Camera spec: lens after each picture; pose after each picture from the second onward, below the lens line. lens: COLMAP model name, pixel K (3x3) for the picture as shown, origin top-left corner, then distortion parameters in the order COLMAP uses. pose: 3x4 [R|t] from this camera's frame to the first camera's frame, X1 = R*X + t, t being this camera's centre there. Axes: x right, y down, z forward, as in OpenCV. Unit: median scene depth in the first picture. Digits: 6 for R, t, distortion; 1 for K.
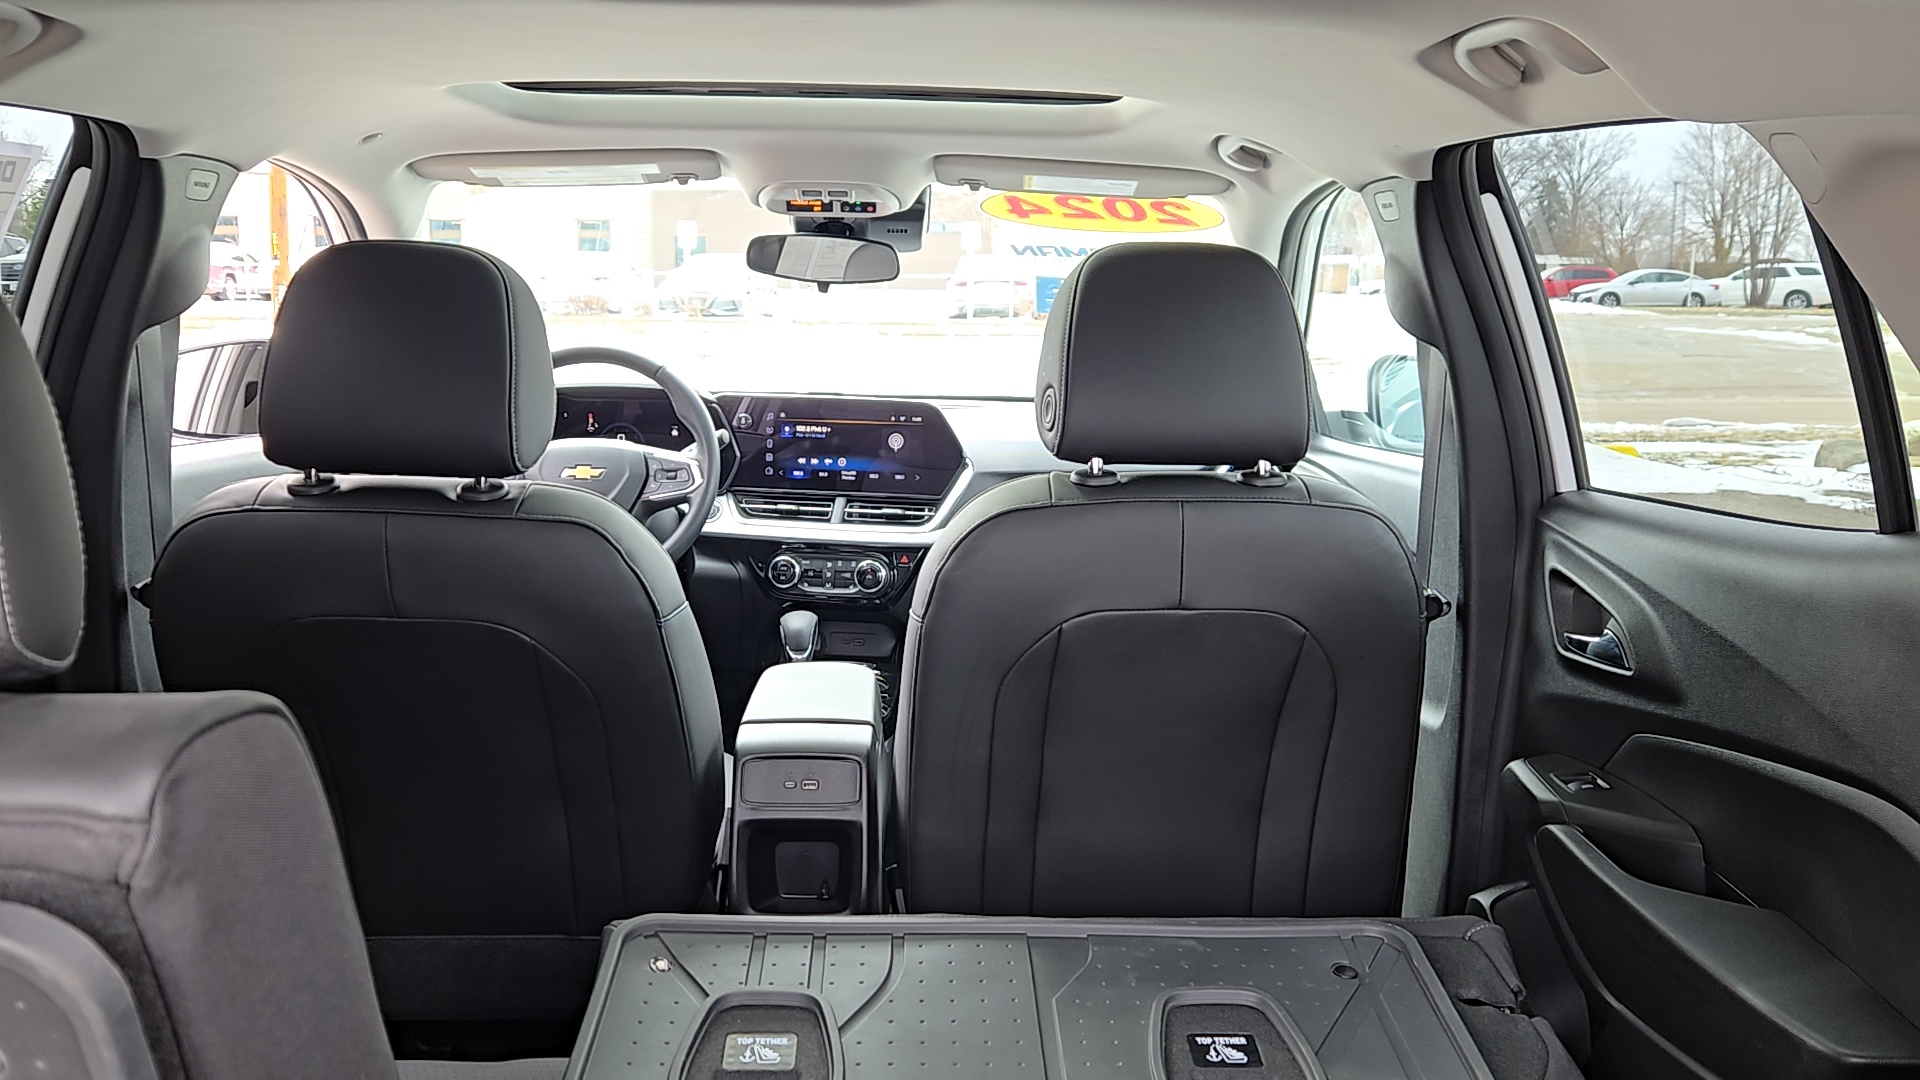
lens RADIAL K [[1590.5, 0, 956.9], [0, 1590.5, 529.8], [0, 0, 1]] dist [0.021013, -0.016005]
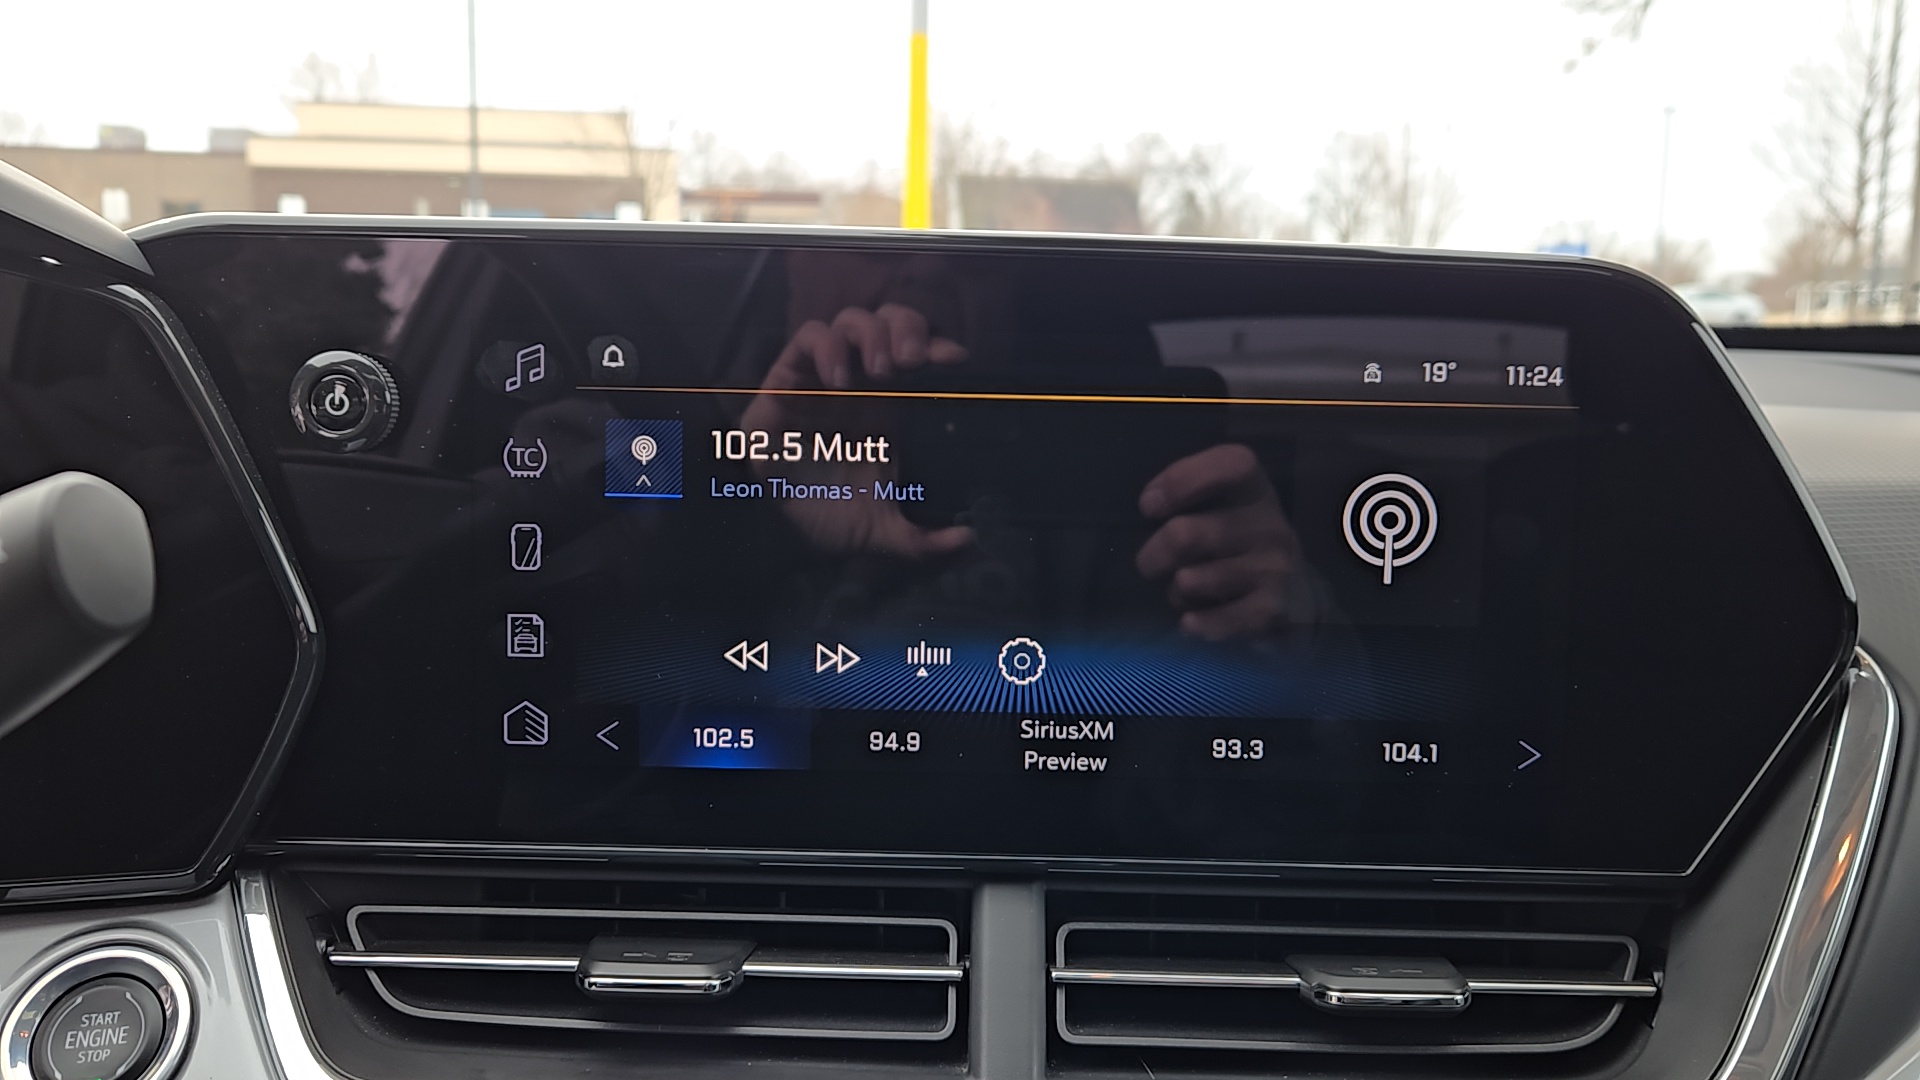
lens RADIAL K [[1590.5, 0, 949.5], [0, 1590.5, 568.6], [0, 0, 1]] dist [0.021013, -0.016005]
pose [[0.977233, -0.024042, 0.210802, -0.111619], [0.019966, 0.999571, 0.021441, -0.055146], [-0.211227, -0.016744, 0.977294, 0.854014]]
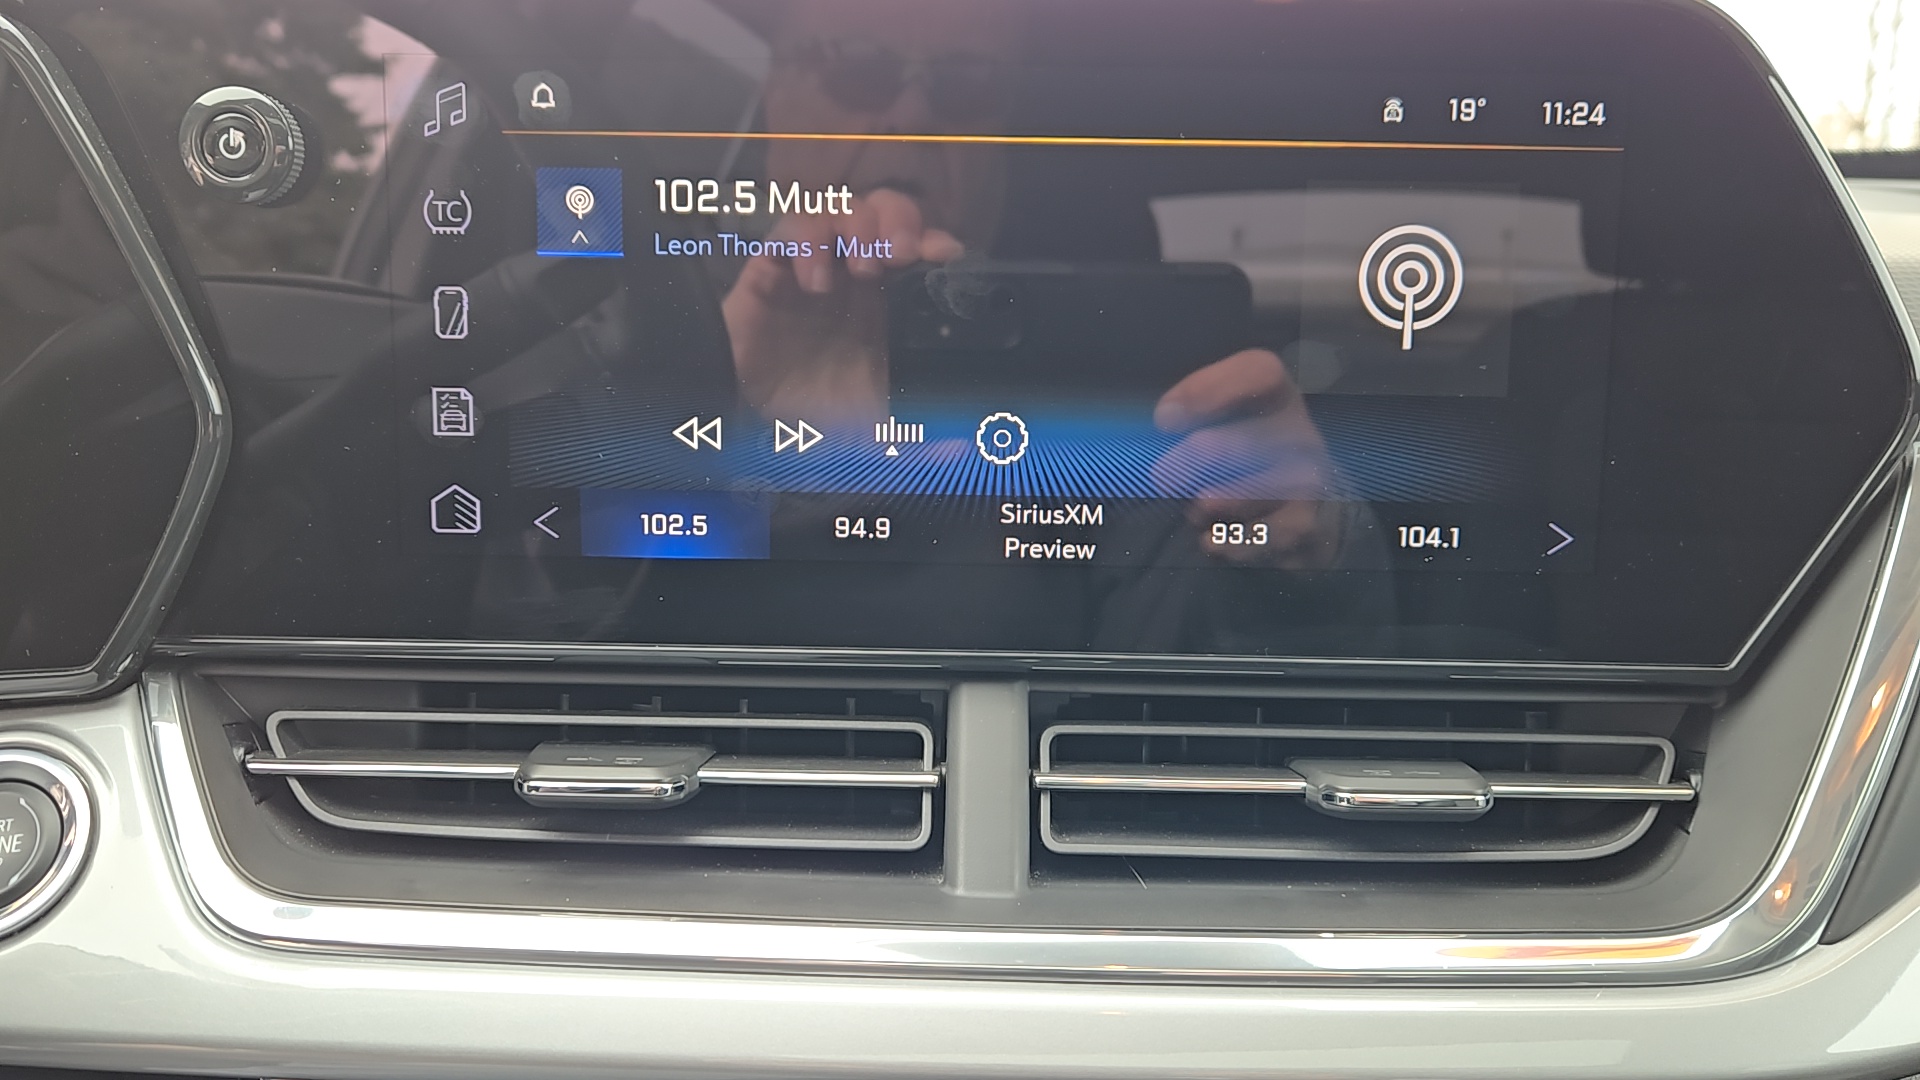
lens RADIAL K [[1590.5, 0, 947.3], [0, 1590.5, 558.5], [0, 0, 1]] dist [0.021013, -0.016005]
pose [[0.976975, -0.040752, 0.209425, -0.106855], [0.024848, 0.996642, 0.078019, -0.043195], [-0.211901, -0.071019, 0.974707, 0.867155]]
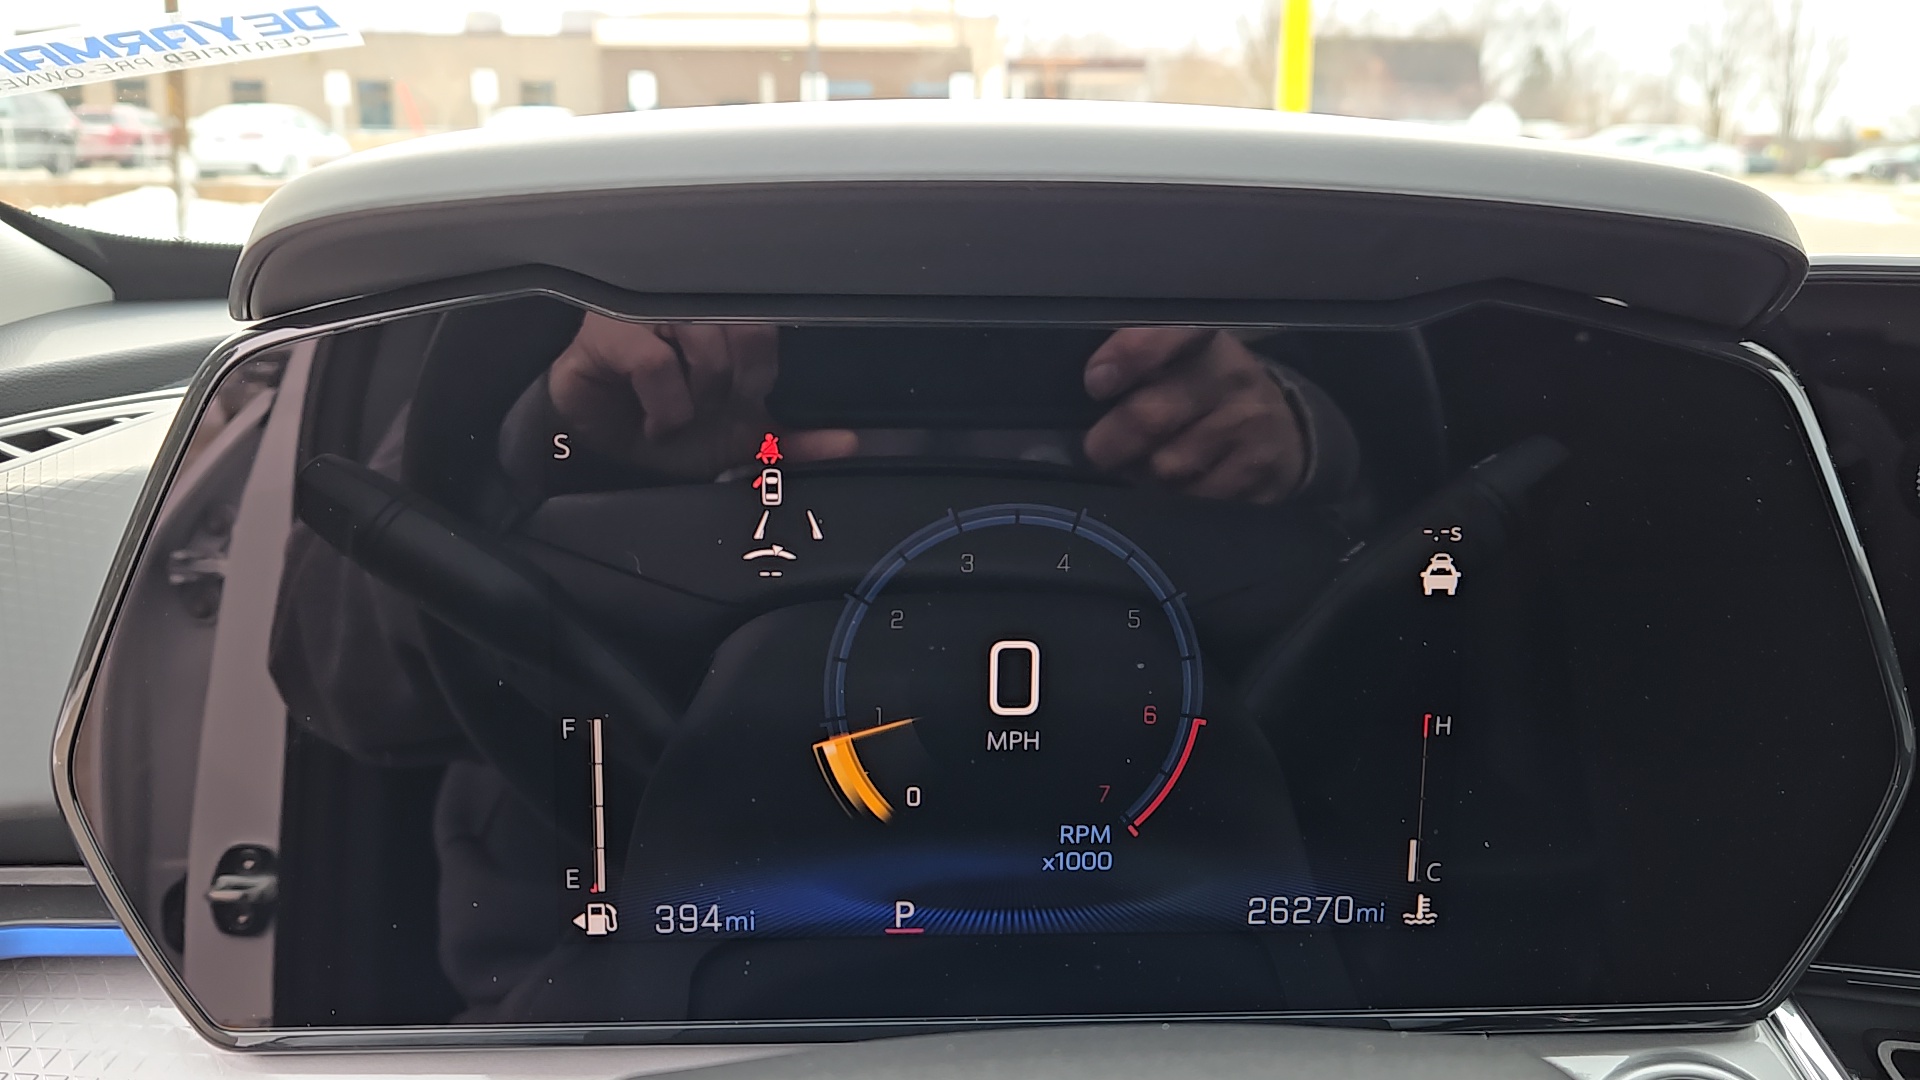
lens RADIAL K [[1590.5, 0, 962.0], [0, 1590.5, 553.5], [0, 0, 1]] dist [0.021013, -0.016005]
pose [[0.999472, -0.005926, 0.031935, -0.221702], [0.003061, 0.996024, 0.089030, -0.074507], [-0.032336, -0.088885, 0.995517, 0.888555]]
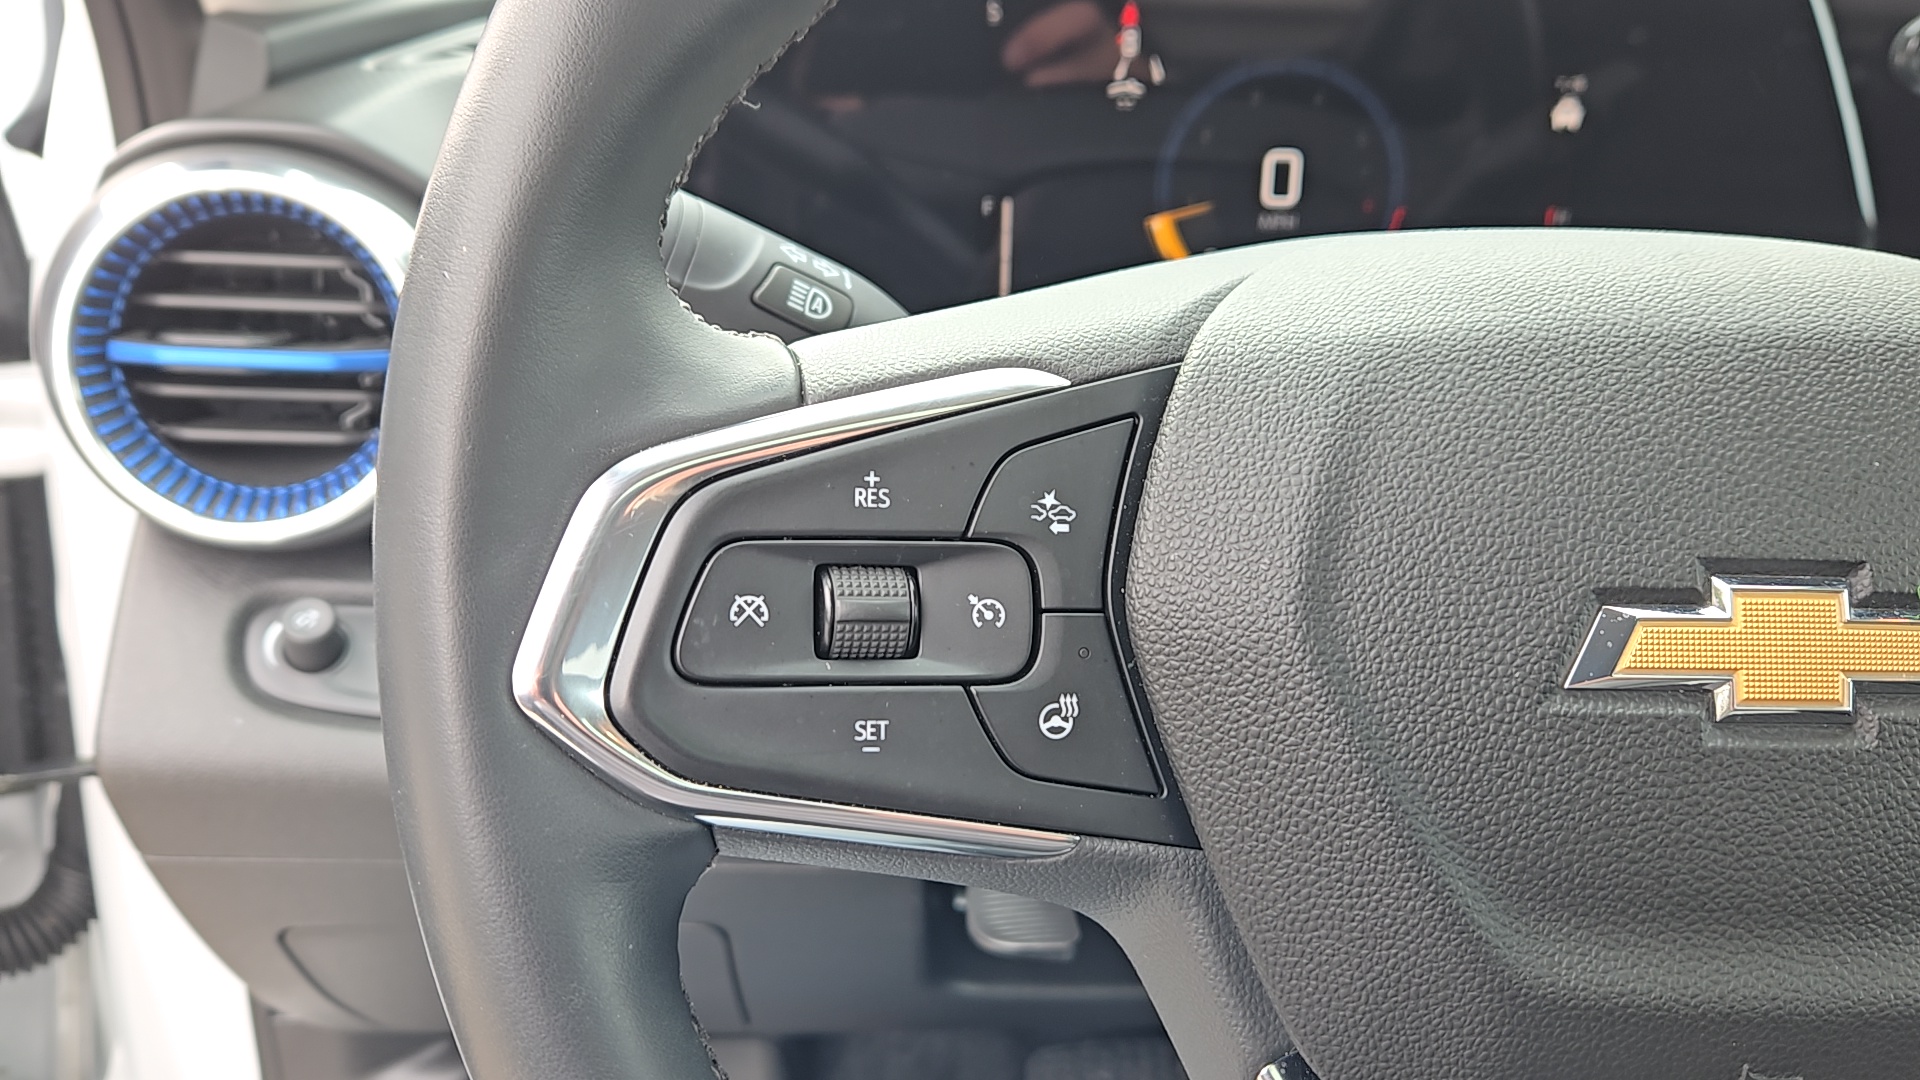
lens RADIAL K [[1590.5, 0, 1000.6], [0, 1590.5, 521.5], [0, 0, 1]] dist [0.021013, -0.016005]
pose [[0.998521, 0.002972, 0.054294, -0.257645], [-0.015502, 0.972628, 0.231851, -0.057086], [-0.052119, -0.232350, 0.971235, 0.819684]]
